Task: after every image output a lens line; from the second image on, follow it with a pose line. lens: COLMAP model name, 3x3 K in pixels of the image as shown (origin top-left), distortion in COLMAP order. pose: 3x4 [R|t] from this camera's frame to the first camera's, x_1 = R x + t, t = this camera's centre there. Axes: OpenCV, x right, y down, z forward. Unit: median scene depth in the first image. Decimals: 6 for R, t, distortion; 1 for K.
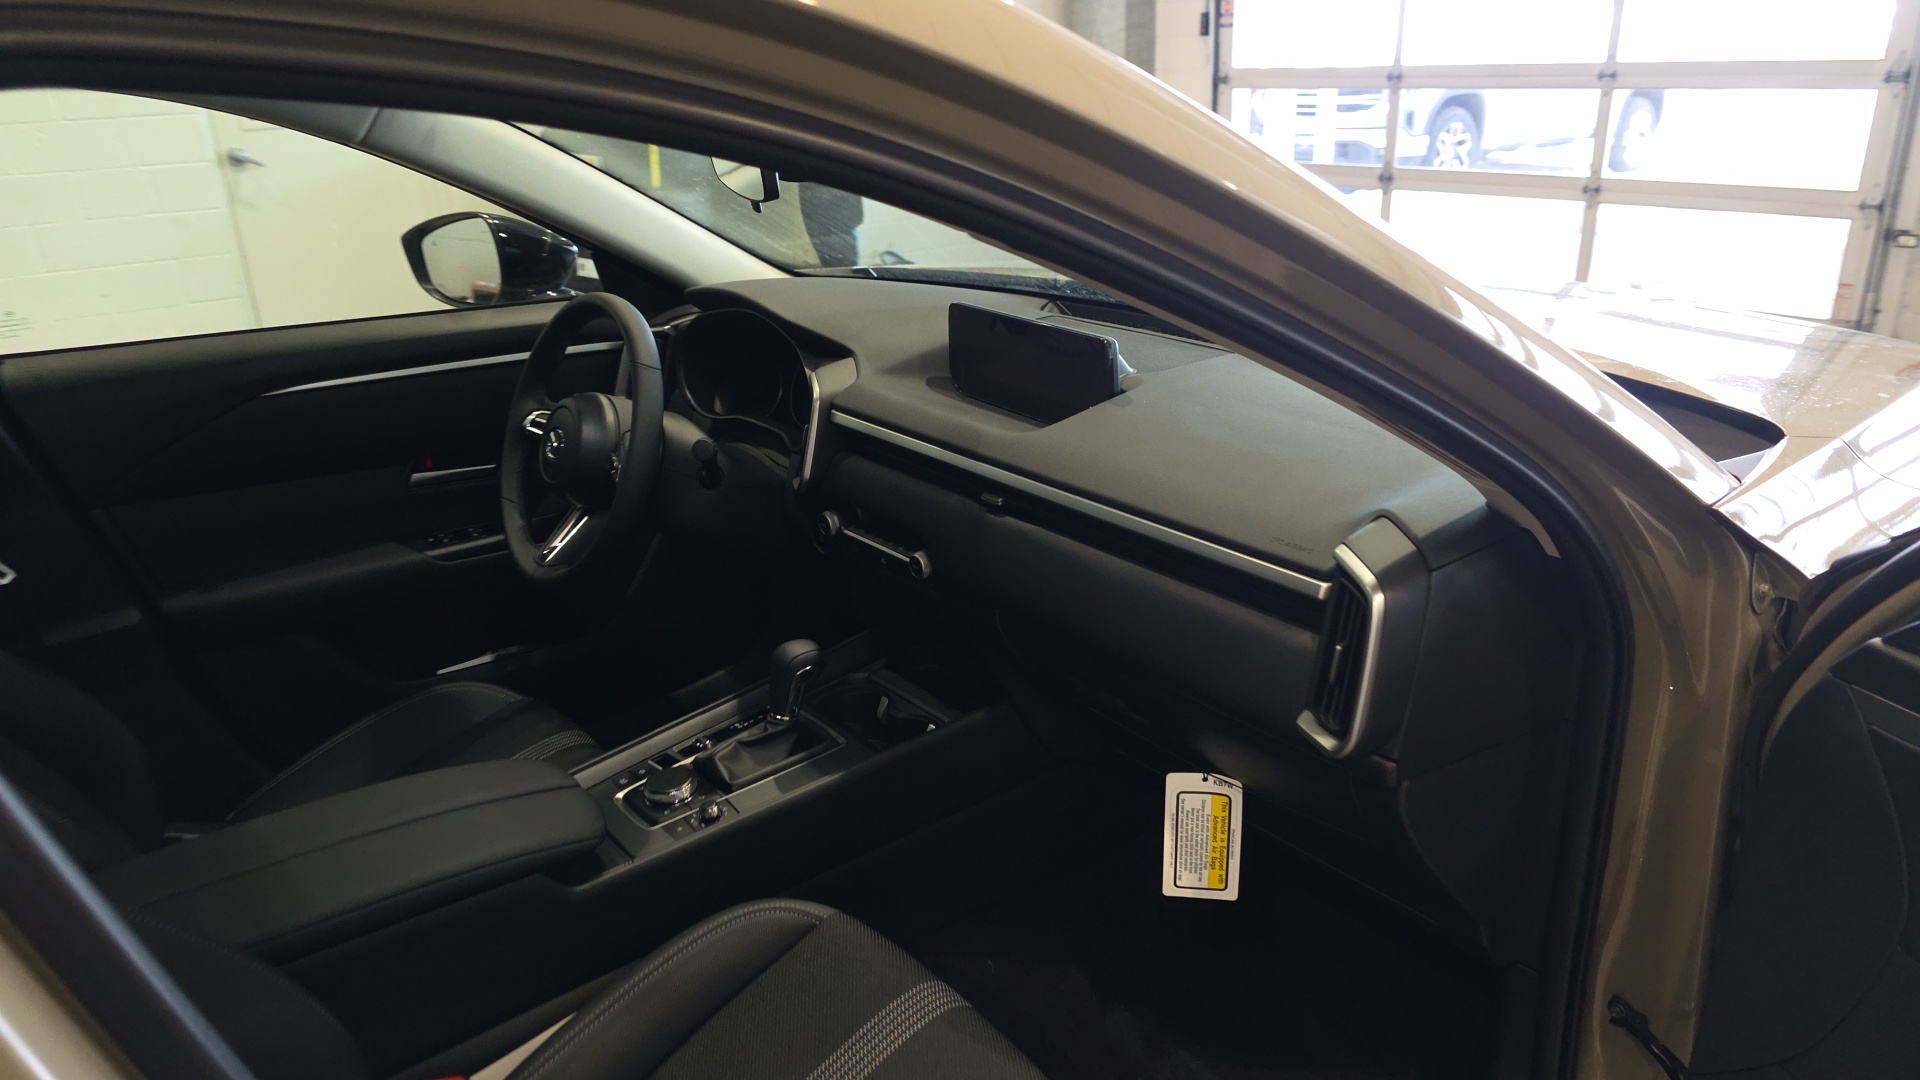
lens RADIAL K [[1280.7, 0, 975.3], [0, 1280.7, 527.1], [0, 0, 1]] dist [0.022652, -0.028903]
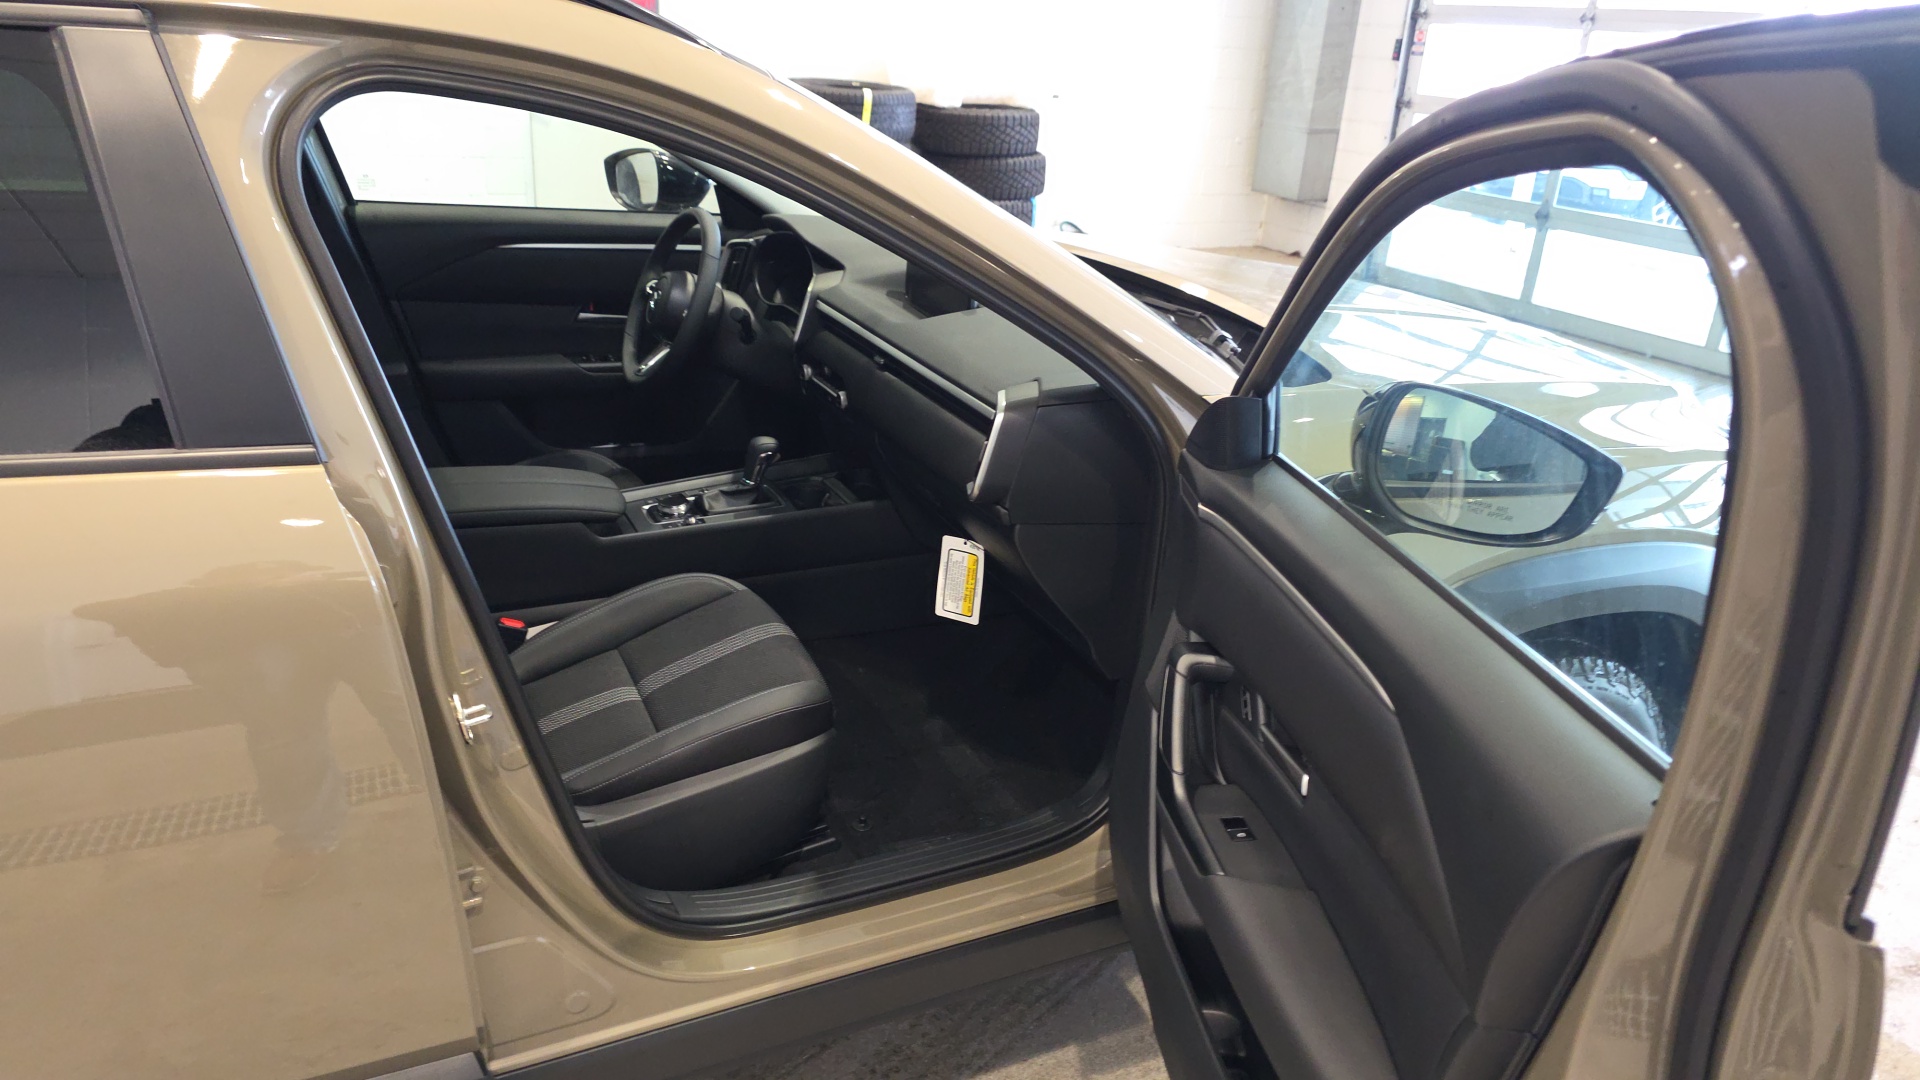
lens RADIAL K [[1280.7, 0, 926.7], [0, 1280.7, 513.2], [0, 0, 1]] dist [0.022652, -0.028903]
pose [[0.965760, 0.171856, -0.194353, 0.367396], [-0.170102, 0.985089, 0.025807, 0.102733], [0.195890, 0.008136, 0.980592, -0.513424]]
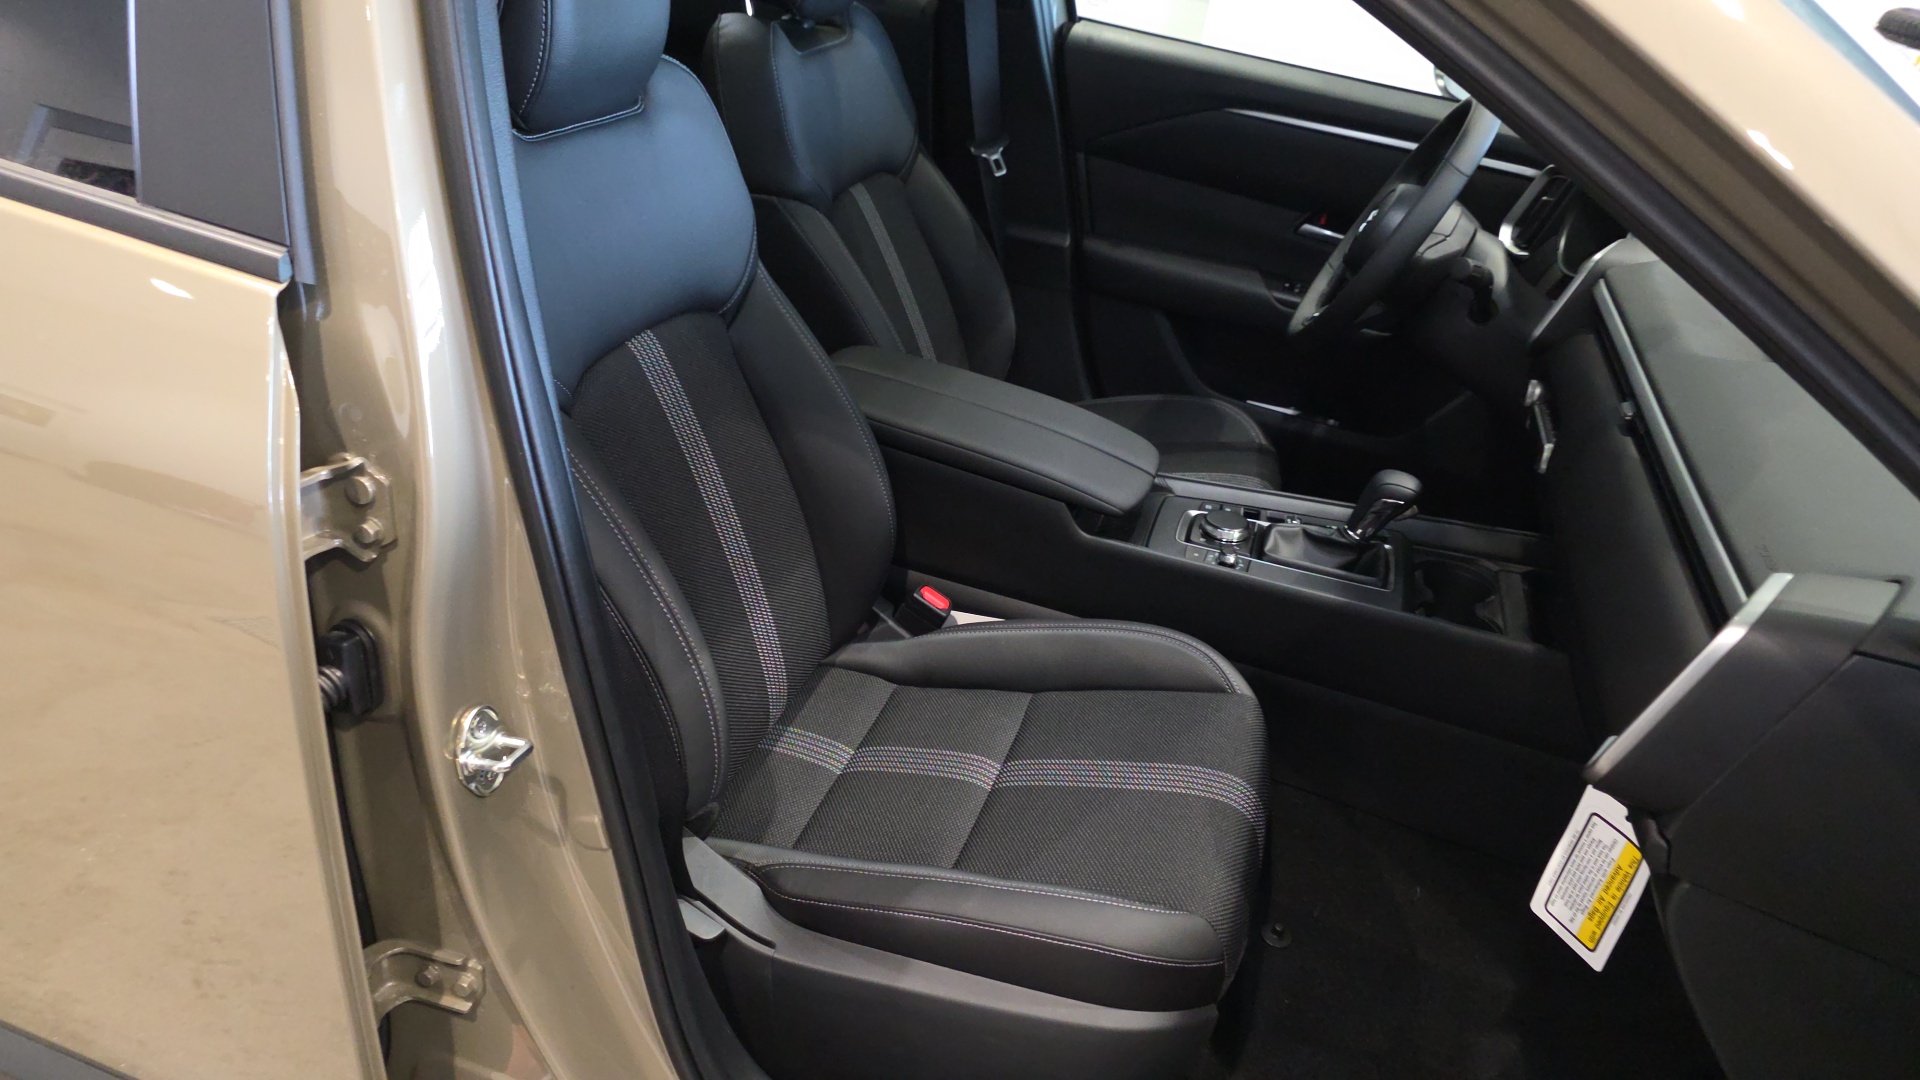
lens RADIAL K [[1280.7, 0, 917.0], [0, 1280.7, 513.0], [0, 0, 1]] dist [0.022652, -0.028903]
pose [[0.518678, 0.494682, -0.697325, 0.343733], [-0.424322, 0.857018, 0.292353, -0.012191], [0.742242, 0.144253, 0.654421, 0.088353]]
